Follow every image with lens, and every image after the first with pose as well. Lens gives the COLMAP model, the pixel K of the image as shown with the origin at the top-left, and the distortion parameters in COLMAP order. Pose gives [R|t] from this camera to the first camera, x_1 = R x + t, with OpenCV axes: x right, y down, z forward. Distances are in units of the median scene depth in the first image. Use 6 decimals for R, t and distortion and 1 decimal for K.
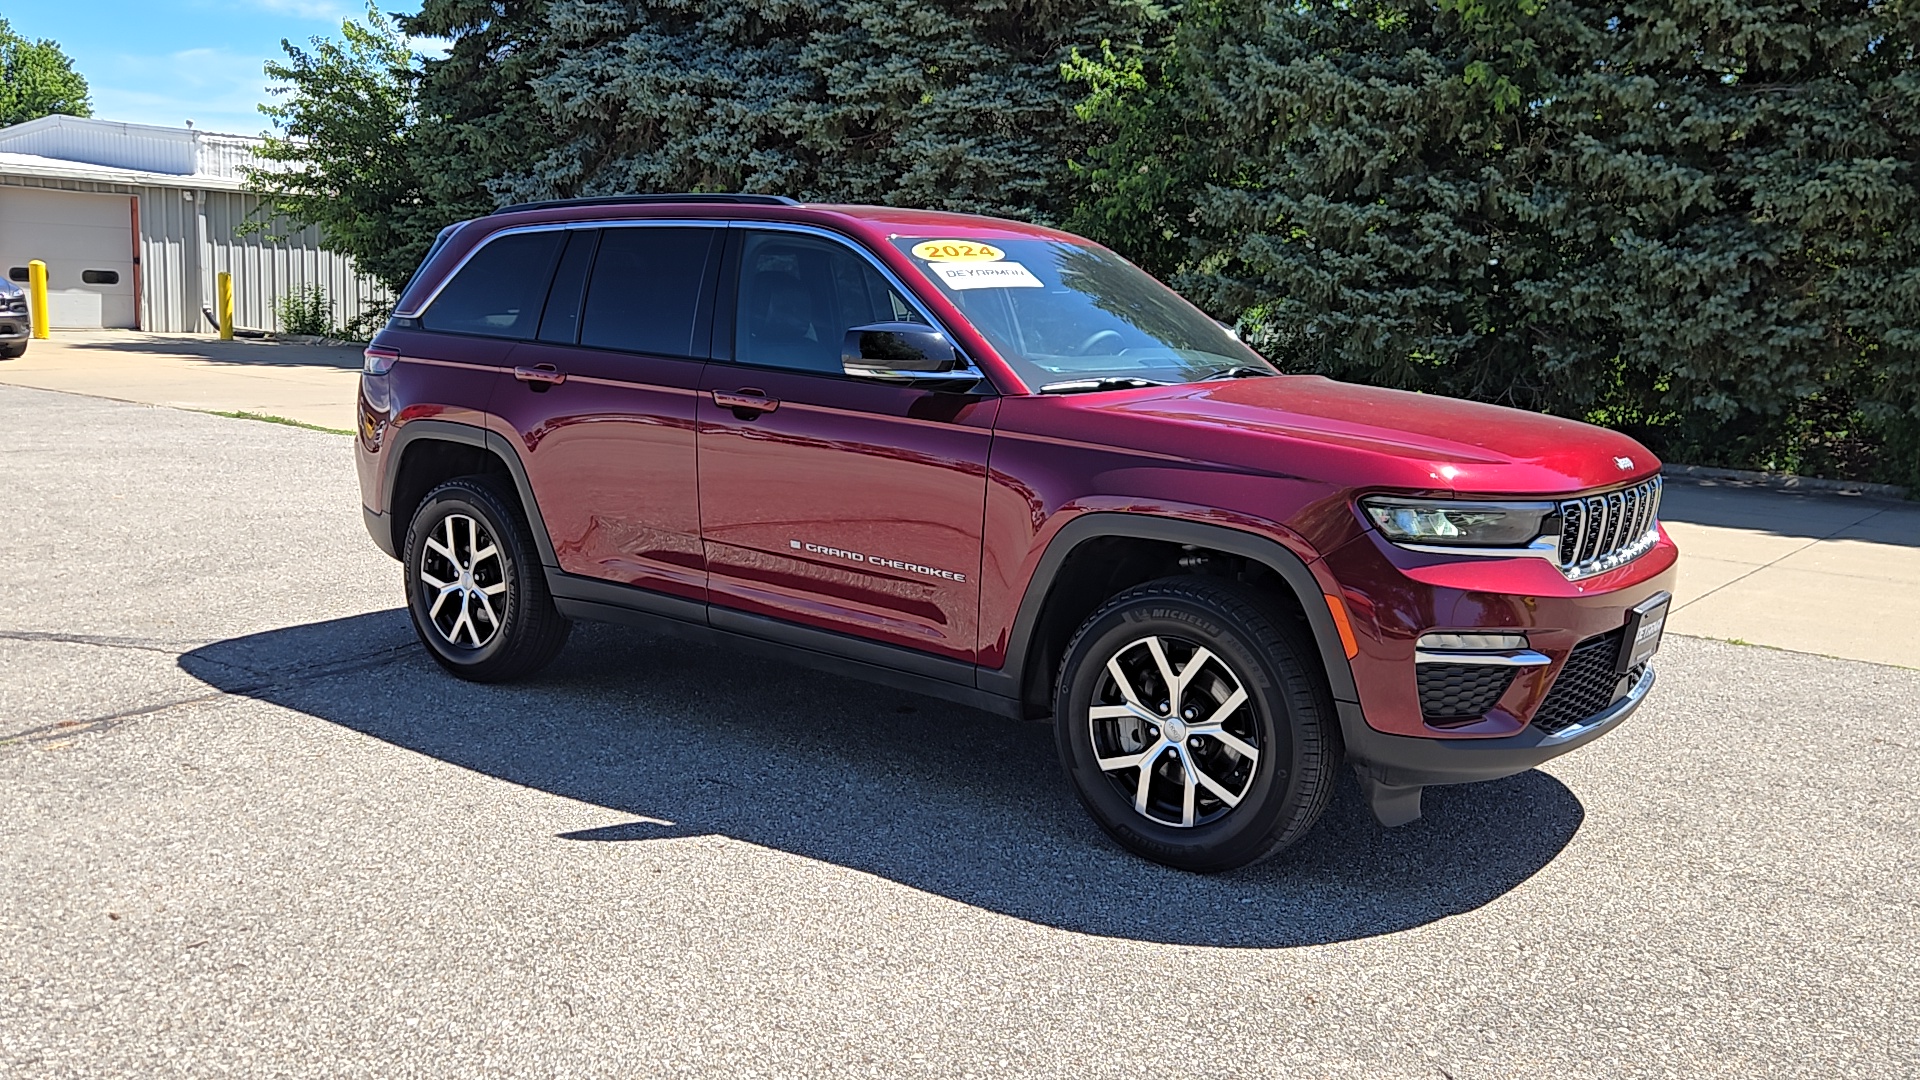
lens RADIAL K [[1596.6, 0, 960.0], [0, 1596.6, 540.0], [0, 0, 1]] dist [0.000463, -0.018496]
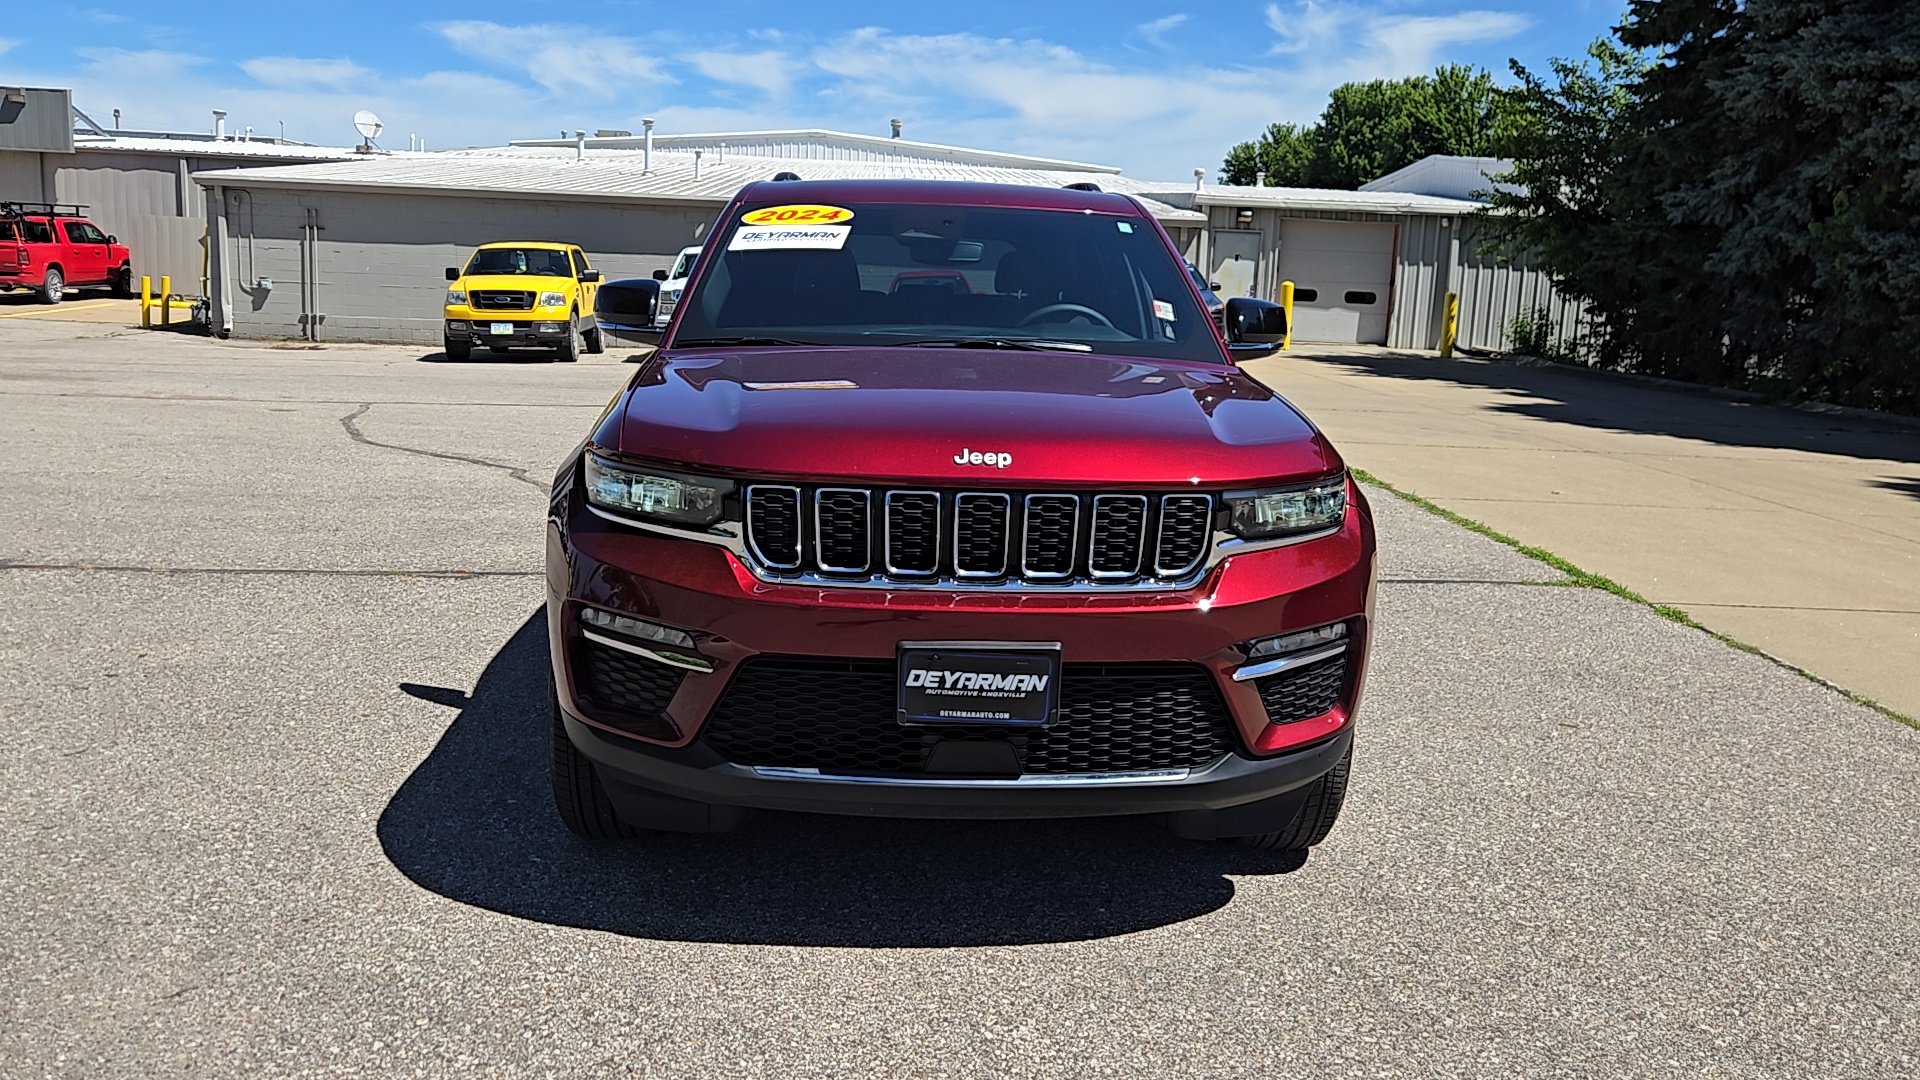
lens RADIAL K [[1594.0, 0, 960.0], [0, 1594.0, 540.0], [0, 0, 1]] dist [0.021320, -0.012295]
pose [[0.643795, 0.119235, -0.755851, 0.711736], [-0.134832, 0.990006, 0.041330, -0.028354], [0.753225, 0.075305, 0.653438, 0.364986]]
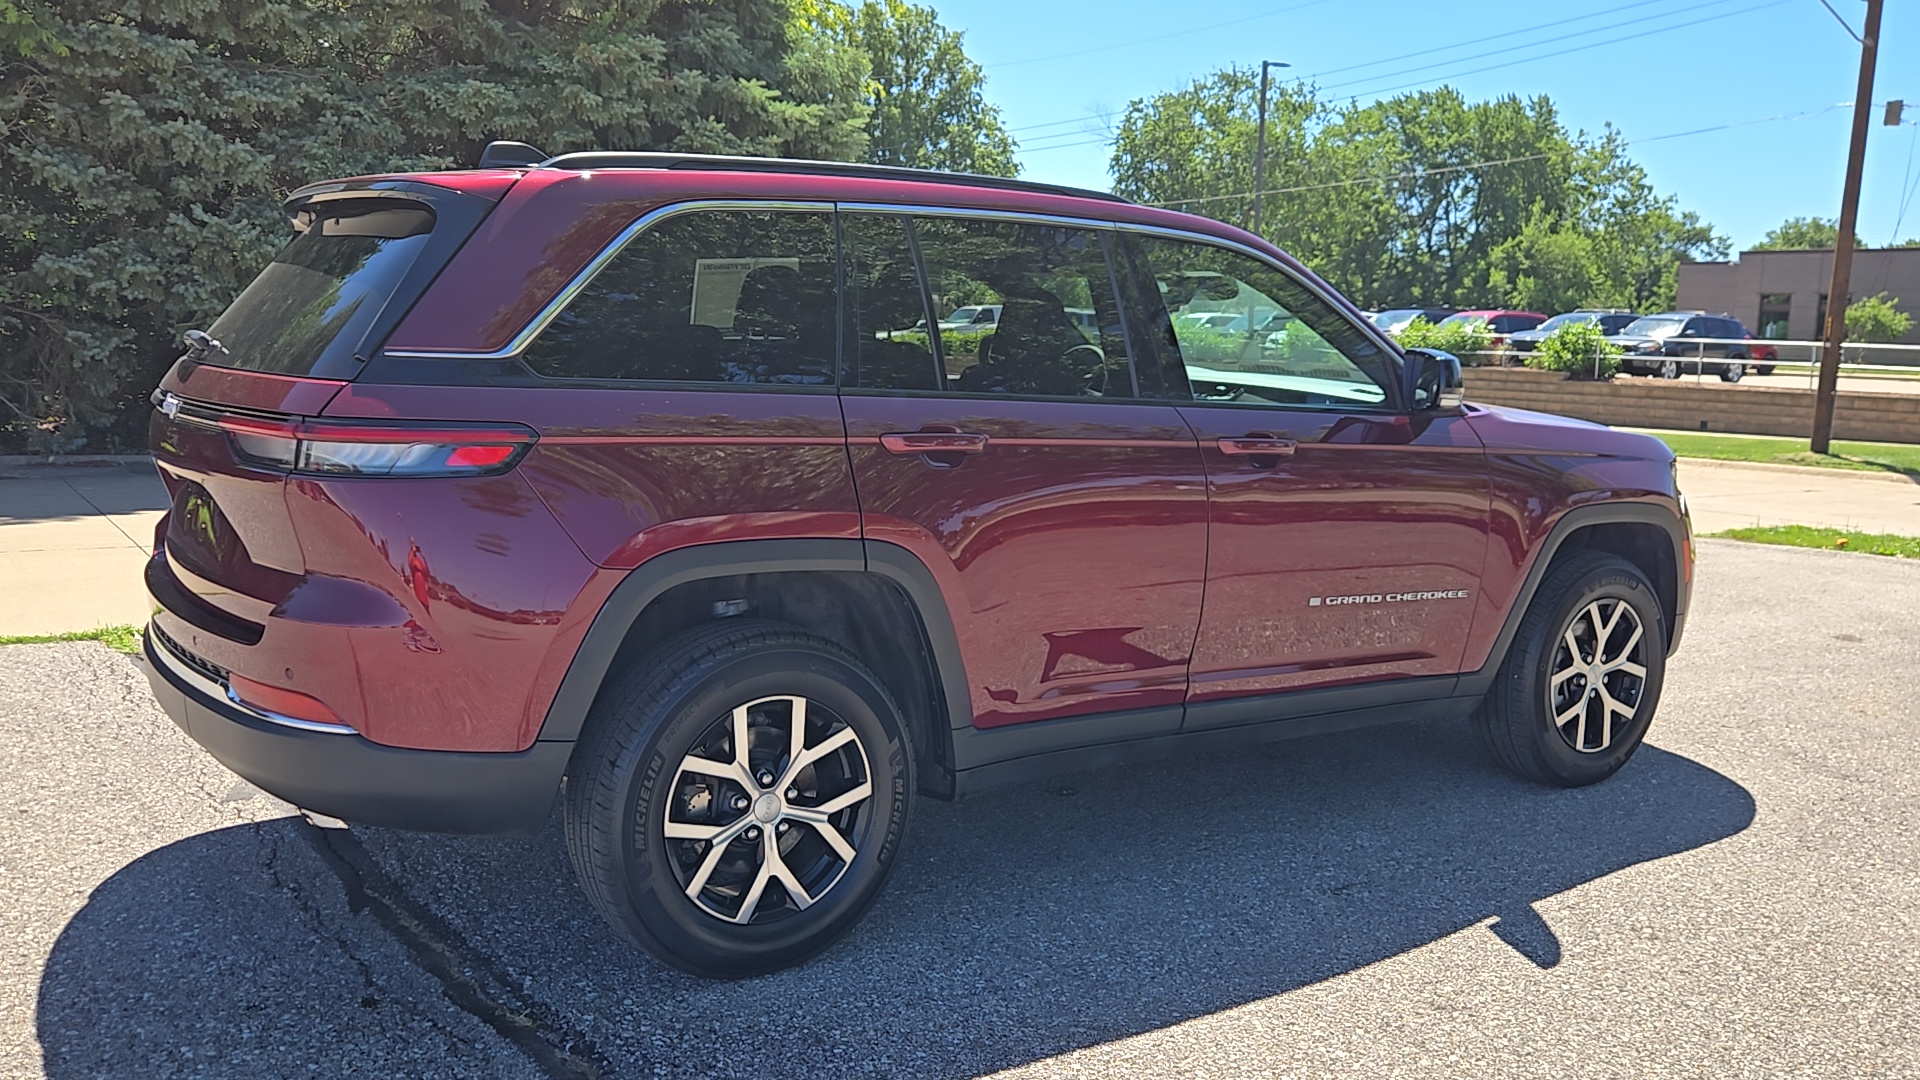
lens RADIAL K [[1594.0, 0, 960.0], [0, 1594.0, 540.0], [0, 0, 1]] dist [0.021320, -0.012295]
pose [[0.314364, -0.141815, 0.938650, -0.814260], [0.122472, 0.986574, 0.108038, -0.123875], [-0.941369, 0.080995, 0.327511, 0.730565]]
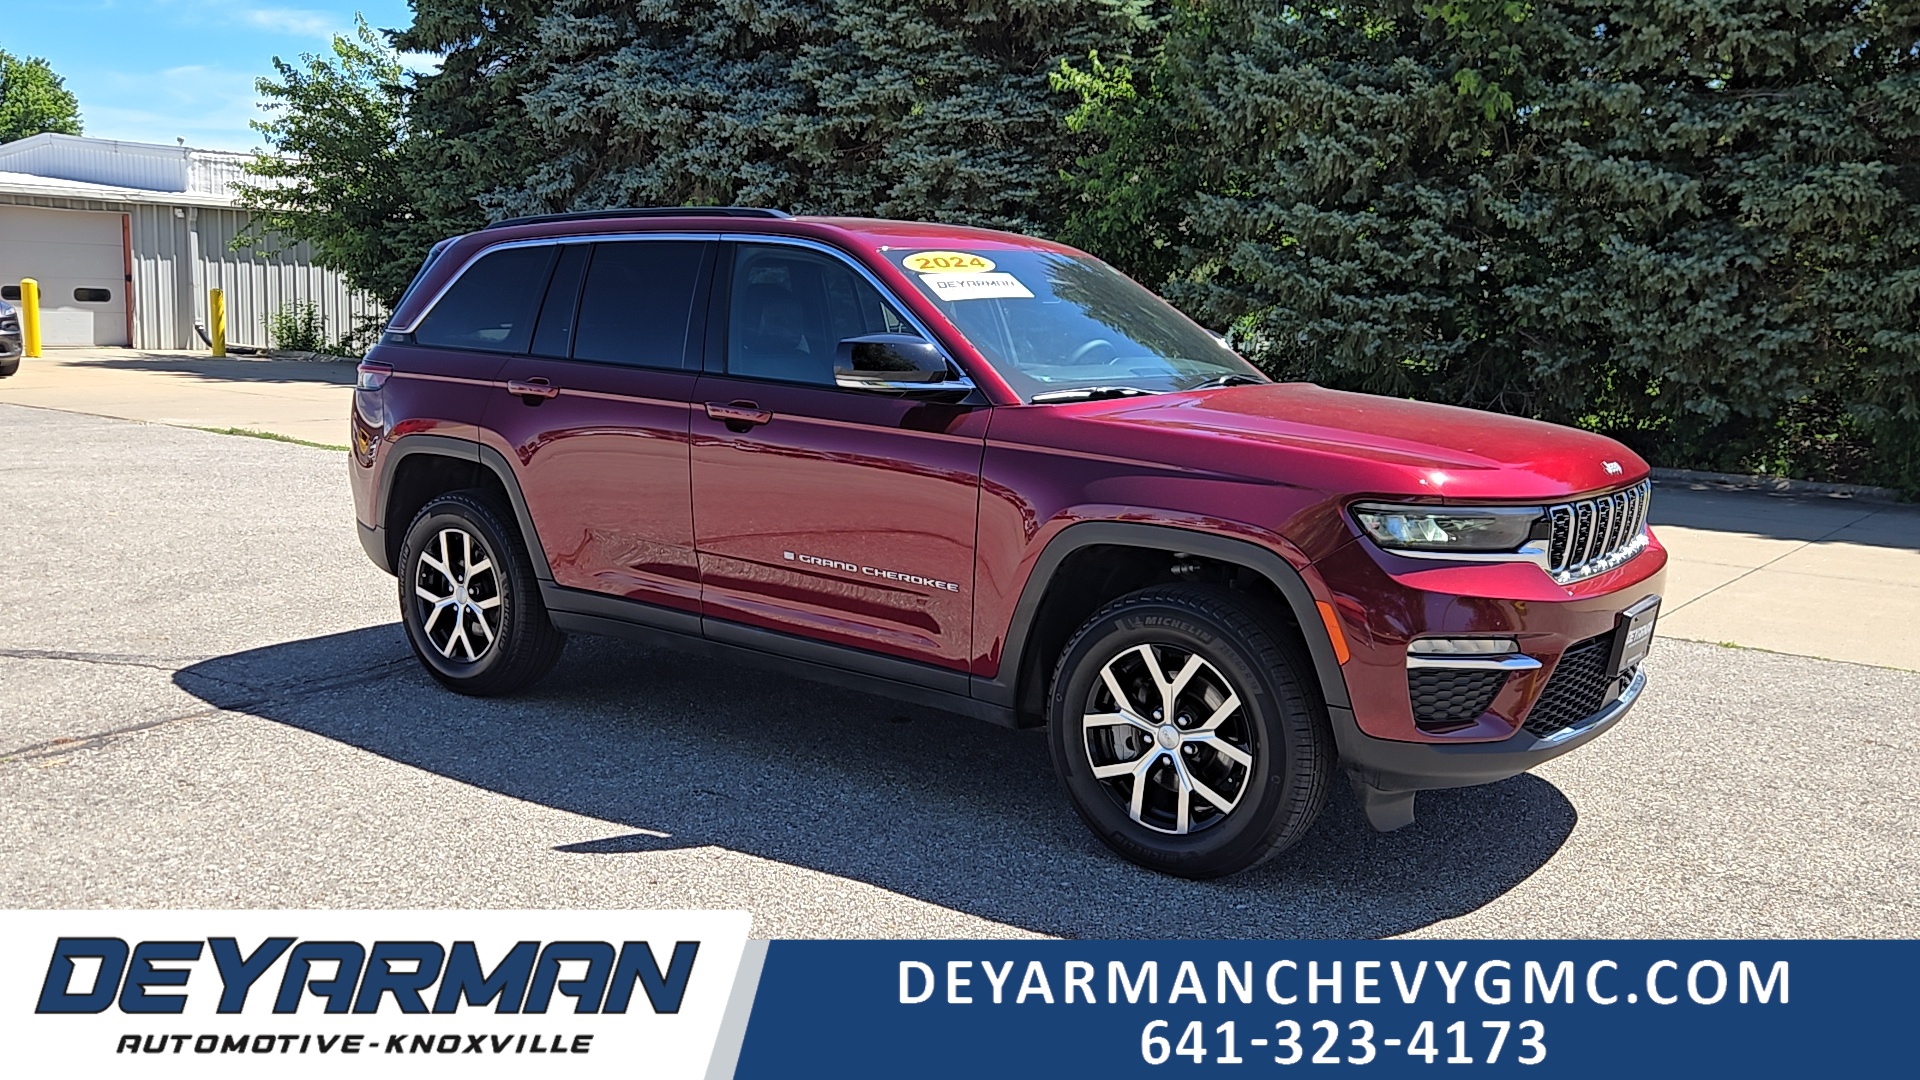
lens RADIAL K [[1596.6, 0, 960.0], [0, 1596.6, 540.0], [0, 0, 1]] dist [0.000463, -0.018496]
pose [[0.999956, -0.008778, 0.003448, 0.000763], [0.008800, 0.999941, -0.006357, 0.000194], [-0.003392, 0.006387, 0.999974, -0.002852]]
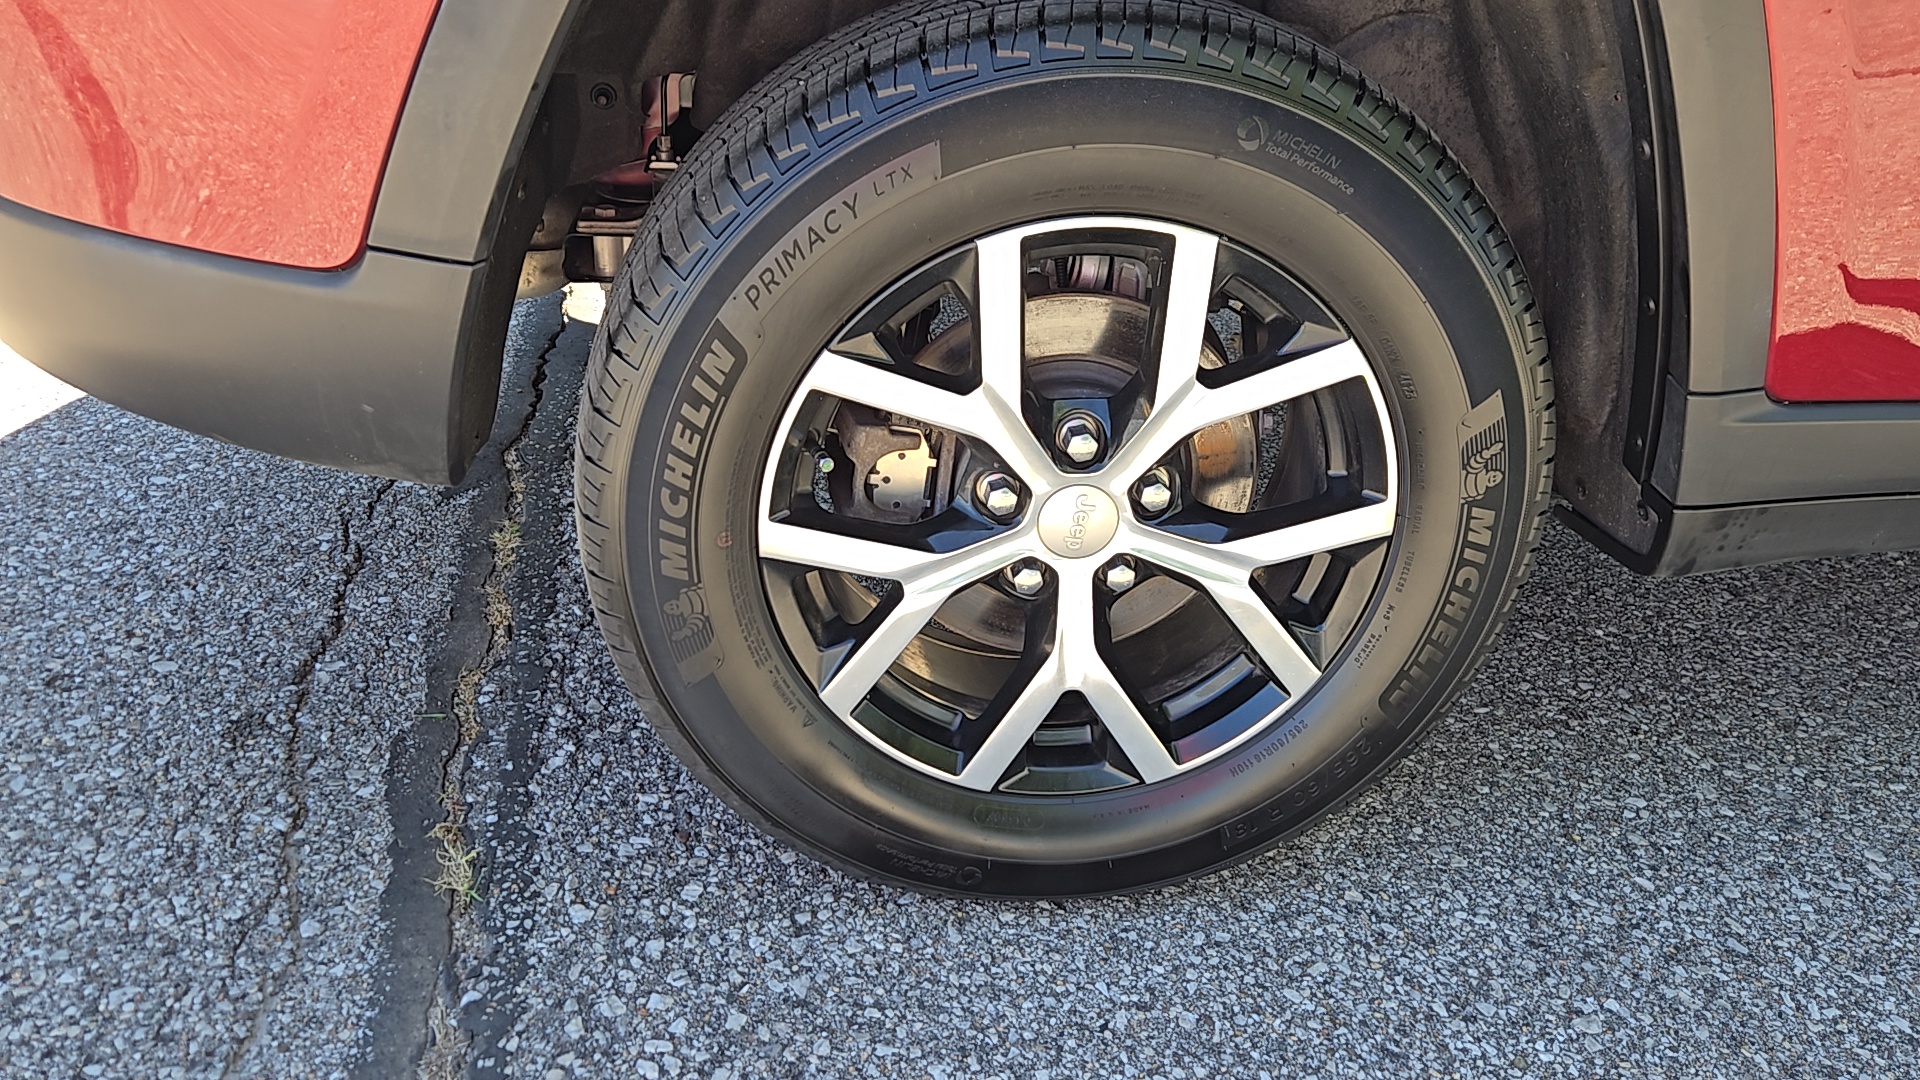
lens RADIAL K [[1594.0, 0, 960.0], [0, 1594.0, 540.0], [0, 0, 1]] dist [0.021320, -0.012295]
pose [[0.735686, -0.302506, 0.606016, -0.447029], [0.072788, 0.924852, 0.373298, -0.051717], [-0.673400, -0.230519, 0.702420, 0.855266]]
